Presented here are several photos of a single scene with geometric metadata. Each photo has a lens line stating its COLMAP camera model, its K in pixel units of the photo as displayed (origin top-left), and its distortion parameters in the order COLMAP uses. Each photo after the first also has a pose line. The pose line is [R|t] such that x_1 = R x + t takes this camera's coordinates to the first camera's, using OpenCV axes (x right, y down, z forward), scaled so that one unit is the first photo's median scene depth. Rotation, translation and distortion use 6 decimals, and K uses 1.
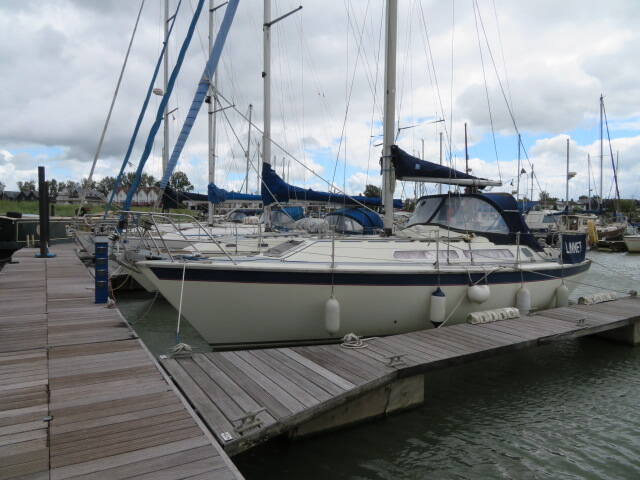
lens RADIAL K [[452.3, 0, 321.8], [0, 452.3, 238.3], [0, 0, 1]] dist [-0.036381, 0.052150]
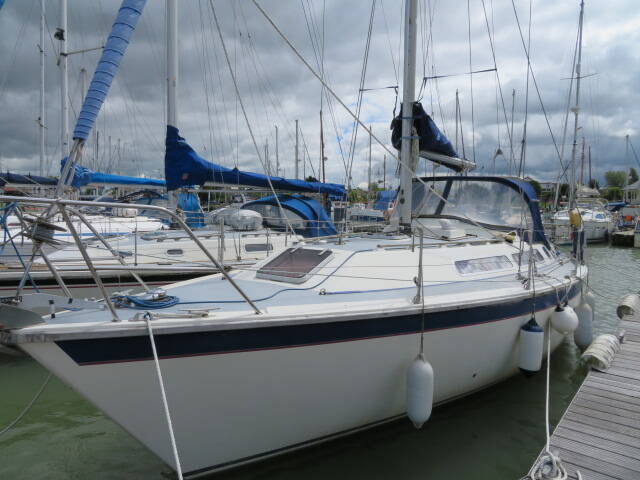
lens RADIAL K [[452.3, 0, 321.8], [0, 452.3, 238.3], [0, 0, 1]] dist [-0.036381, 0.052150]
pose [[0.934599, -0.022094, 0.355016, -0.155371], [0.013335, 0.999544, 0.027098, -0.015820], [-0.355453, -0.020592, 0.934467, 0.288885]]
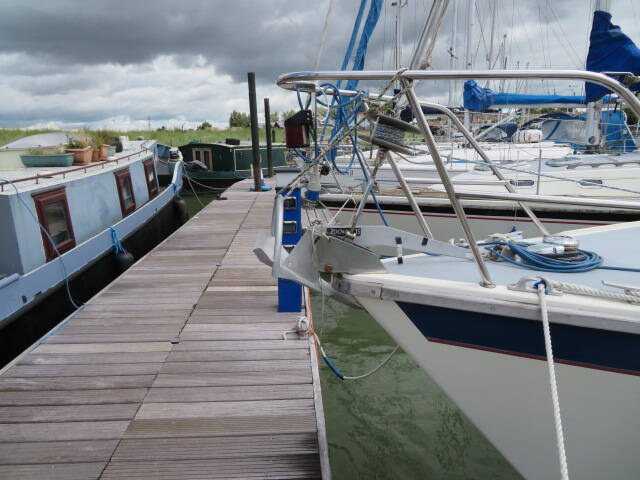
lens RADIAL K [[452.3, 0, 321.8], [0, 452.3, 238.3], [0, 0, 1]] dist [-0.036381, 0.052150]
pose [[0.889496, 0.060902, -0.452867, -0.156265], [0.014200, 0.986915, 0.160614, -0.006408], [0.456723, -0.149296, 0.876992, 0.388715]]
